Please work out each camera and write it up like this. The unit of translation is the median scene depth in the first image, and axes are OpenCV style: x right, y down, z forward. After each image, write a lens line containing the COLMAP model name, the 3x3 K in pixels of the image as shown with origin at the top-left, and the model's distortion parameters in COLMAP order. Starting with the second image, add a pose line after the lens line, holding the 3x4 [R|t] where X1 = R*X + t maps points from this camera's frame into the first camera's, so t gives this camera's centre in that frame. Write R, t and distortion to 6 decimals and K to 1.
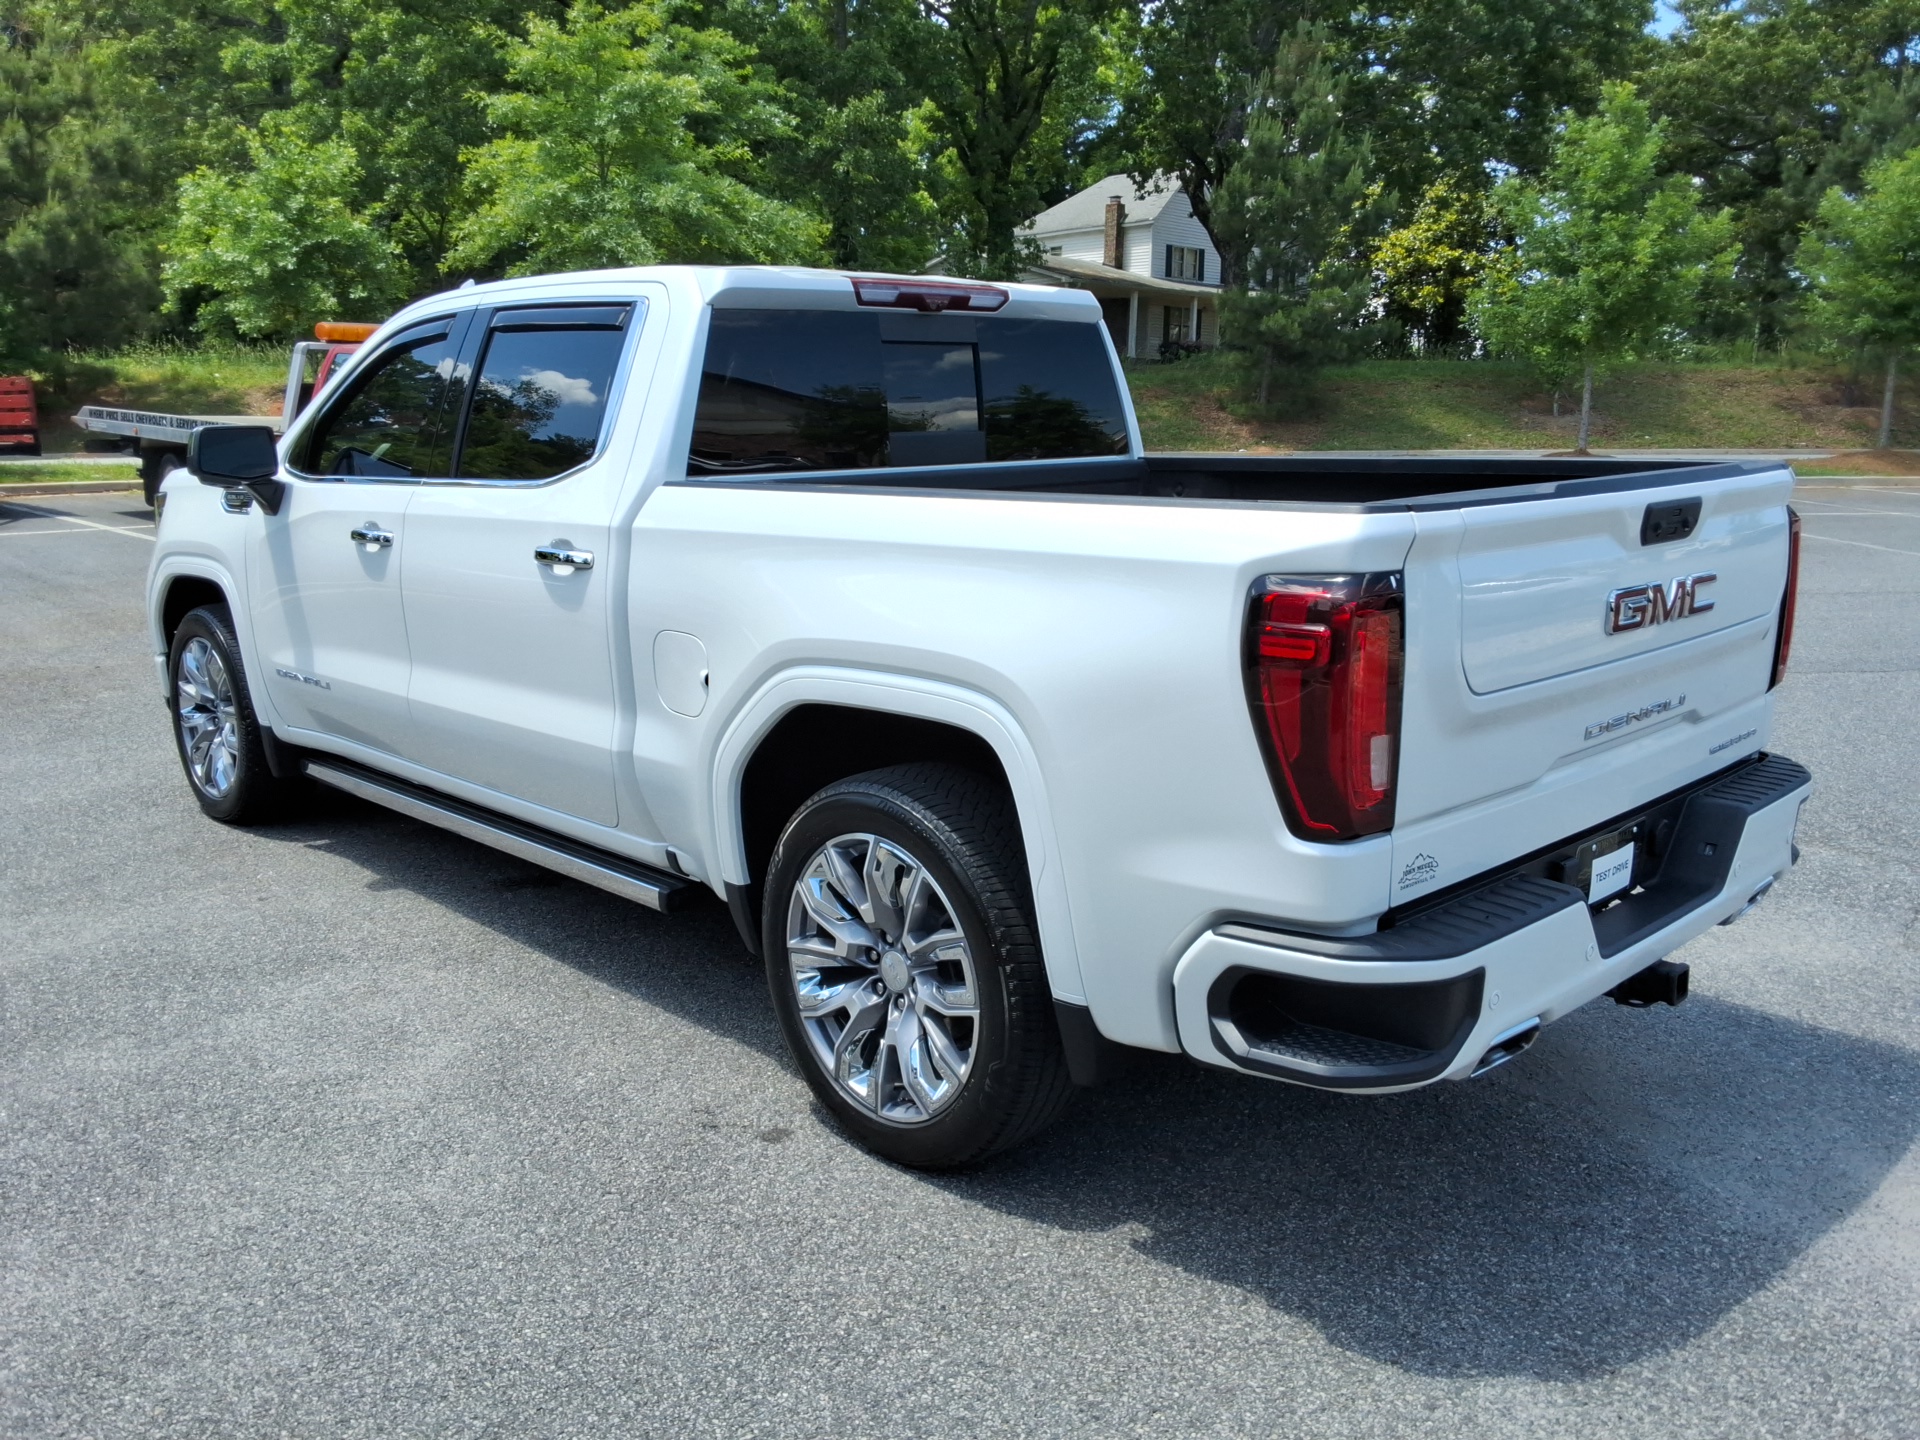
lens RADIAL K [[1538.8, 0, 971.2], [0, 1538.8, 714.6], [0, 0, 1]] dist [0.131612, -0.223293]
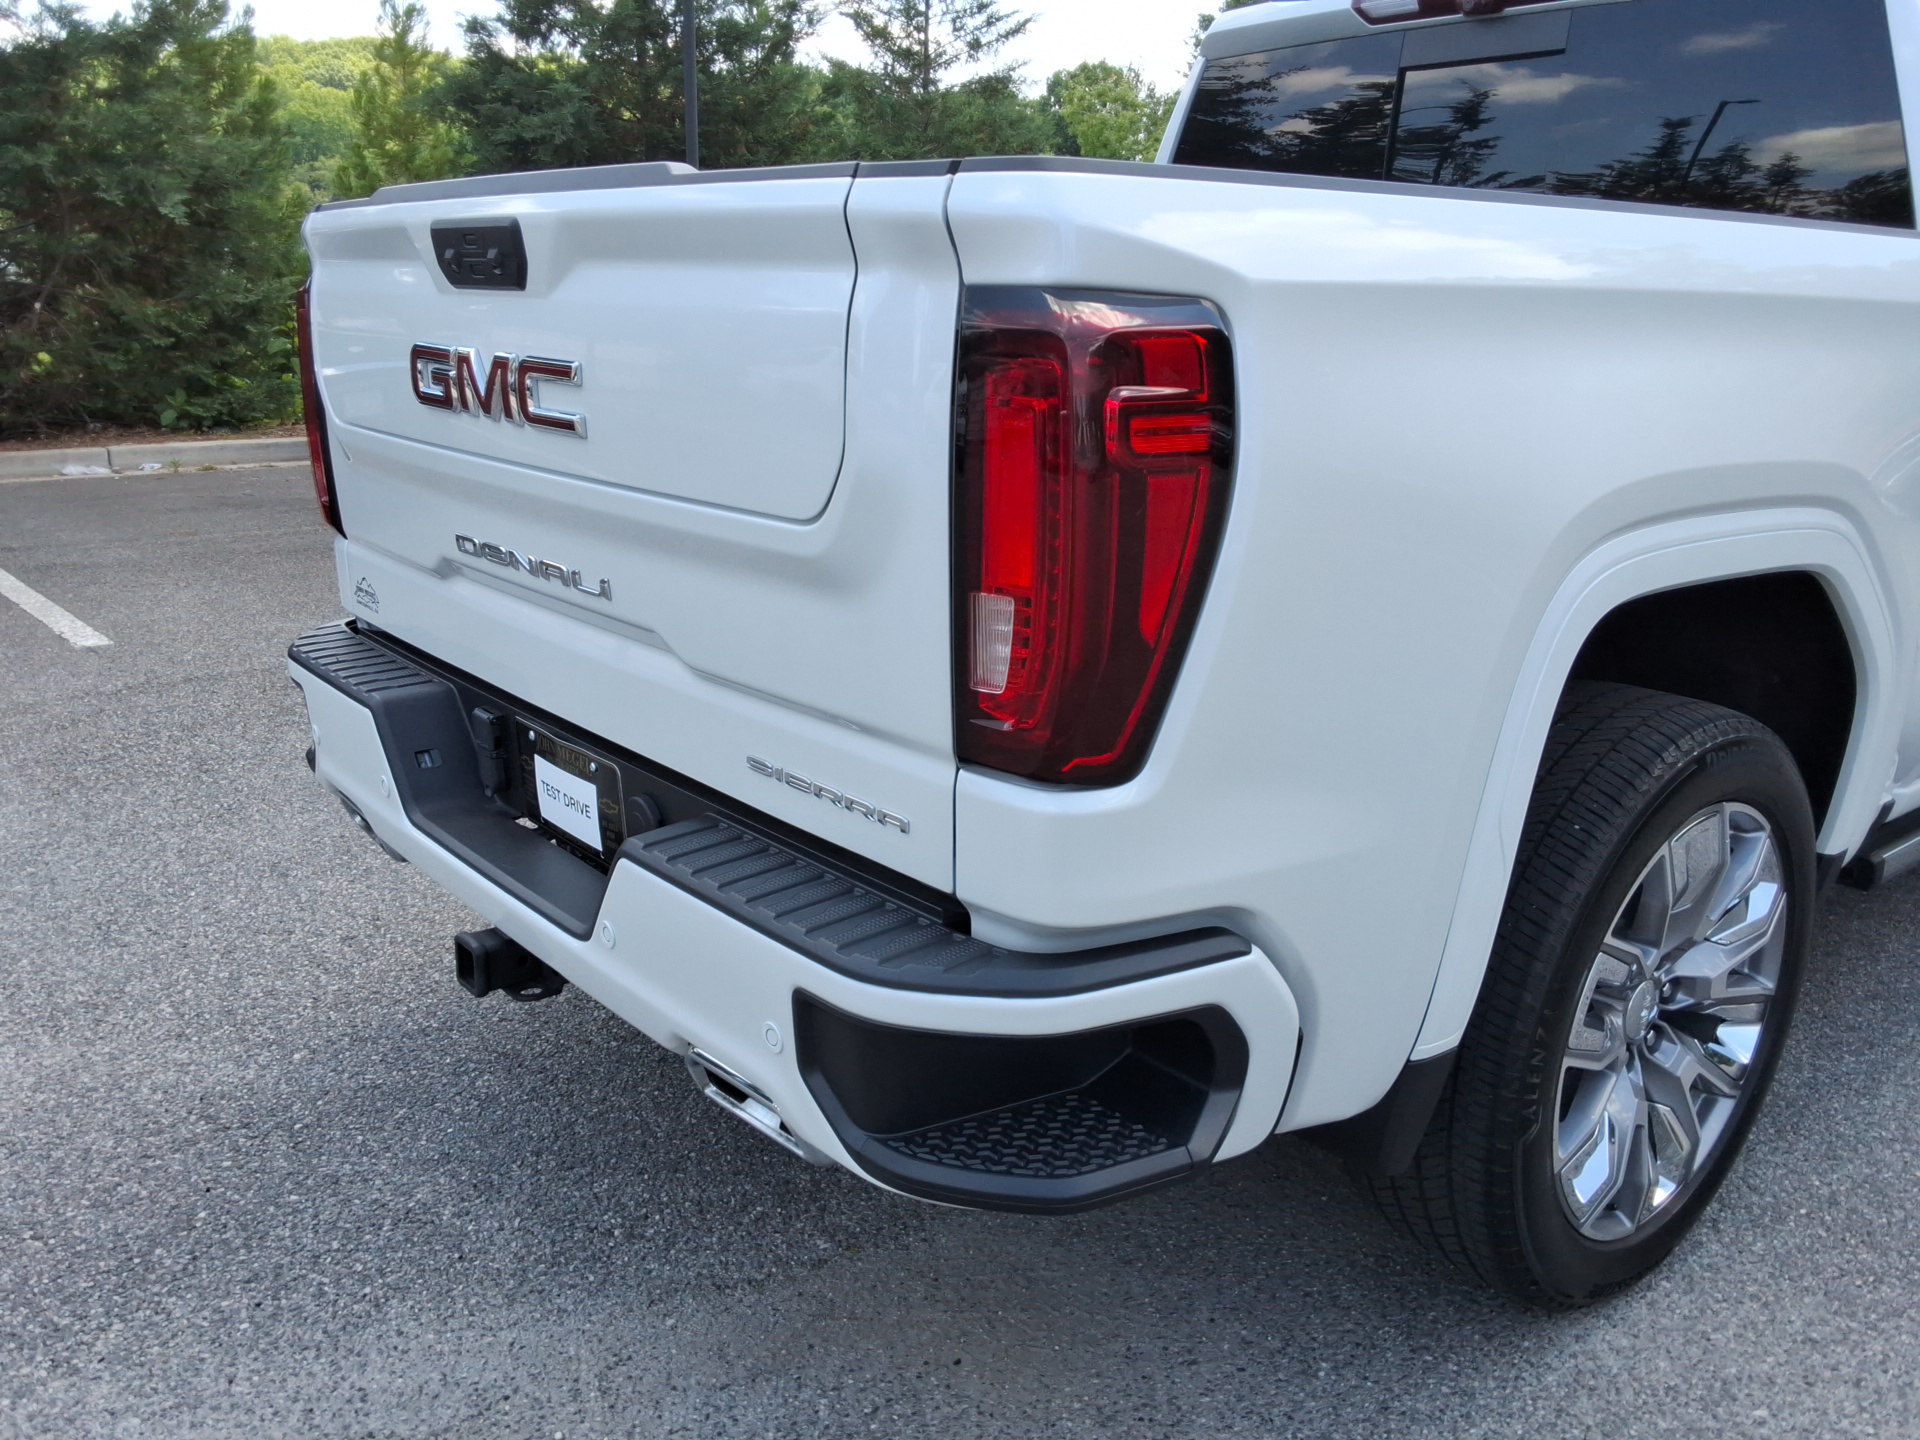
lens RADIAL K [[1596.3, 0, 964.2], [0, 1596.3, 711.9], [0, 0, 1]] dist [0.138343, -0.263413]
pose [[-0.102204, 0.274477, -0.956147, 1.003439], [-0.197165, 0.936522, 0.289918, -0.162081], [0.975028, 0.218150, -0.041599, 1.146093]]
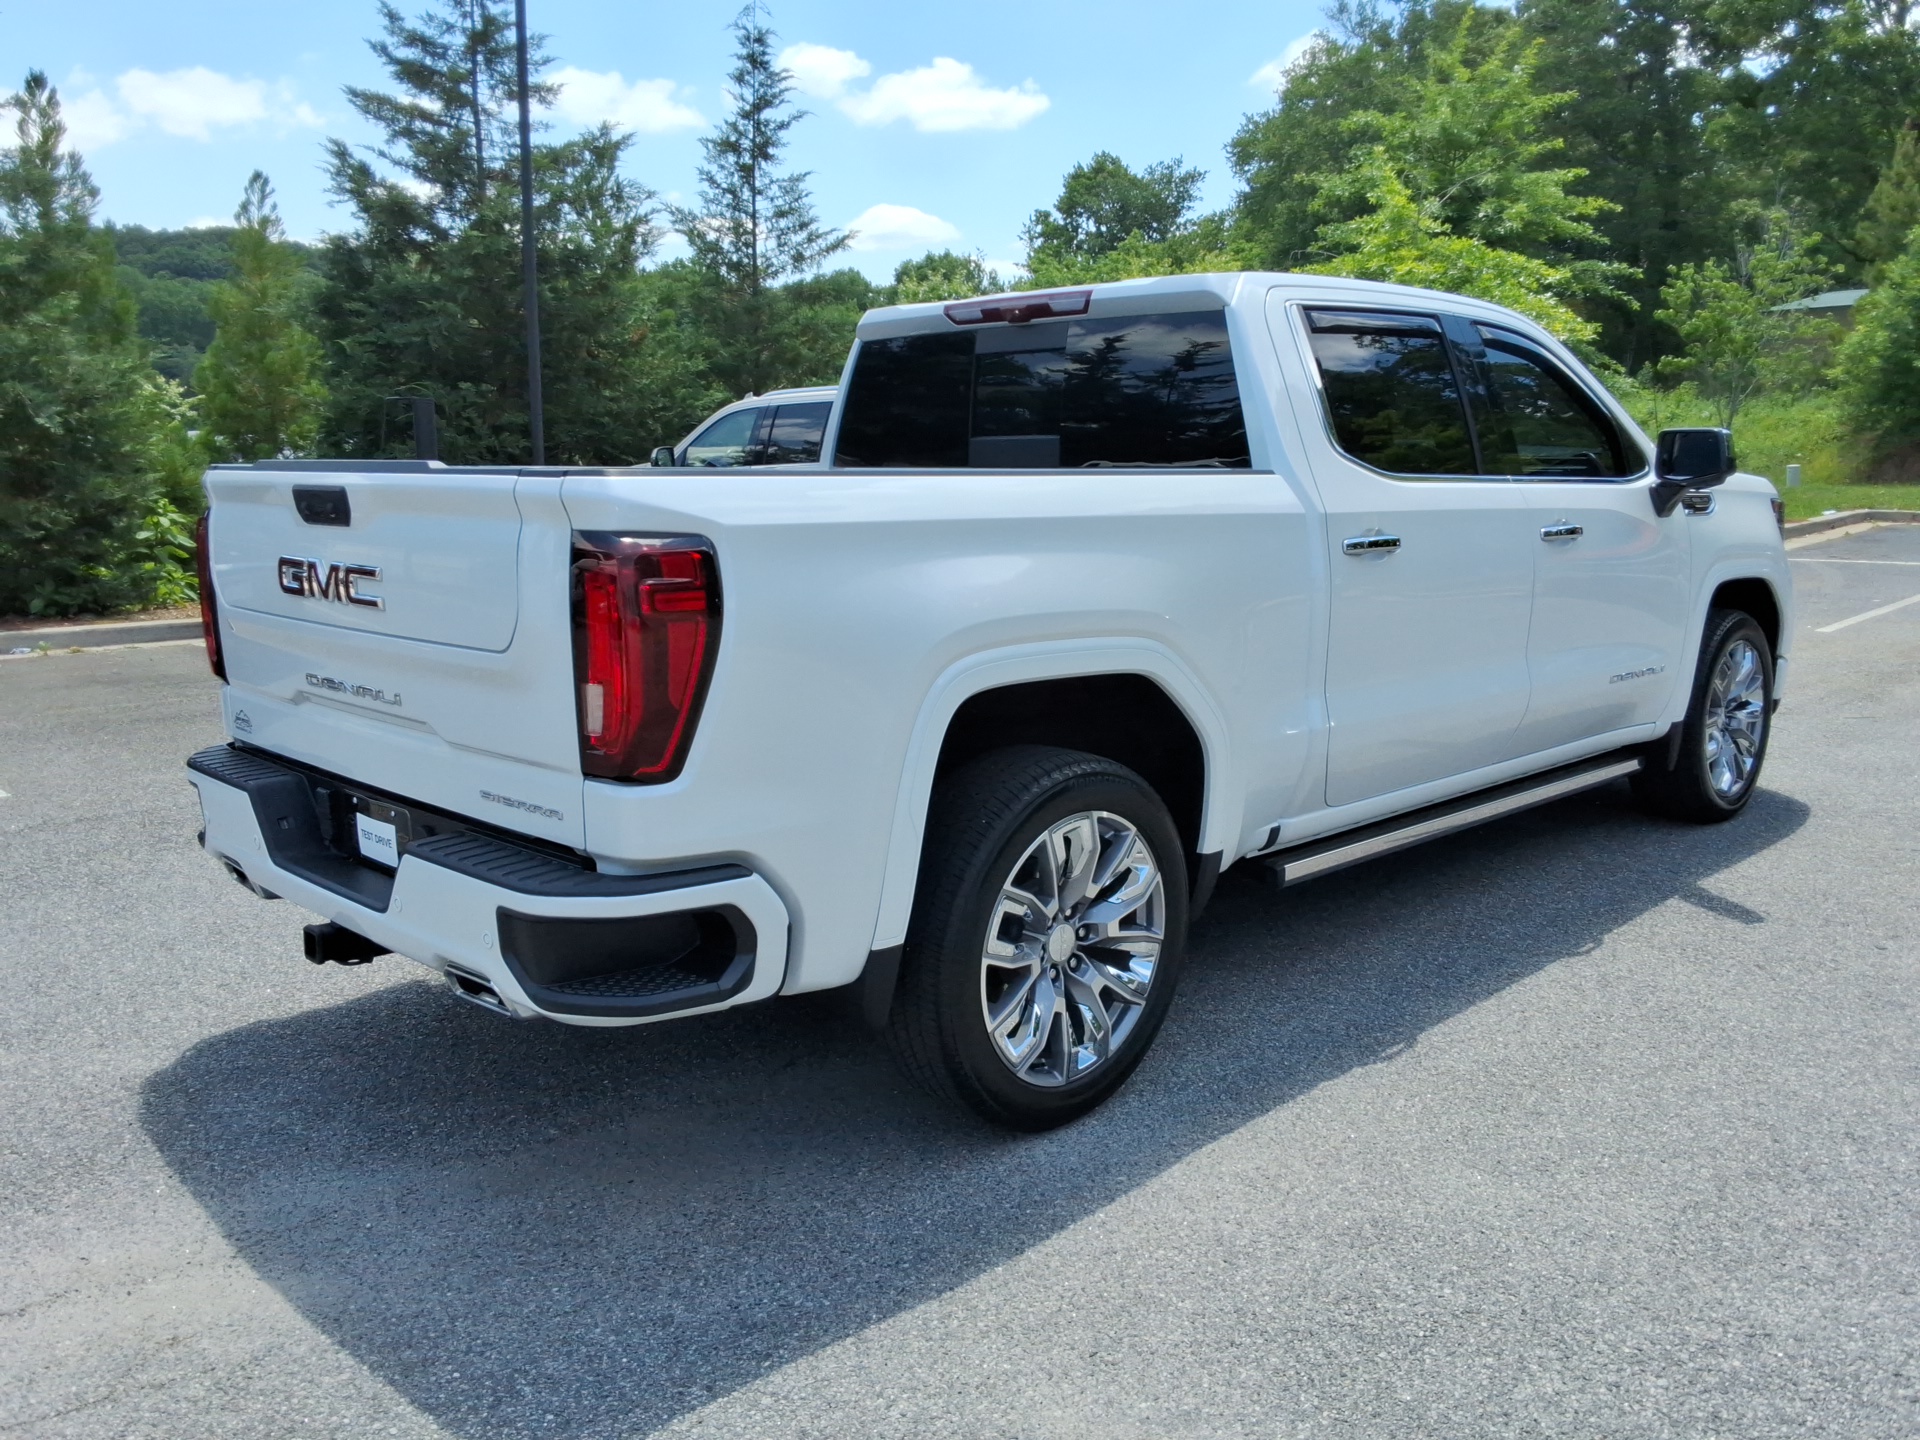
lens RADIAL K [[1575.4, 0, 967.3], [0, 1575.4, 698.6], [0, 0, 1]] dist [0.118194, -0.216087]
pose [[-0.011443, 0.170607, -0.985273, 1.397165], [-0.184794, 0.968004, 0.169763, -0.237888], [0.982711, 0.184015, 0.020451, 1.305694]]
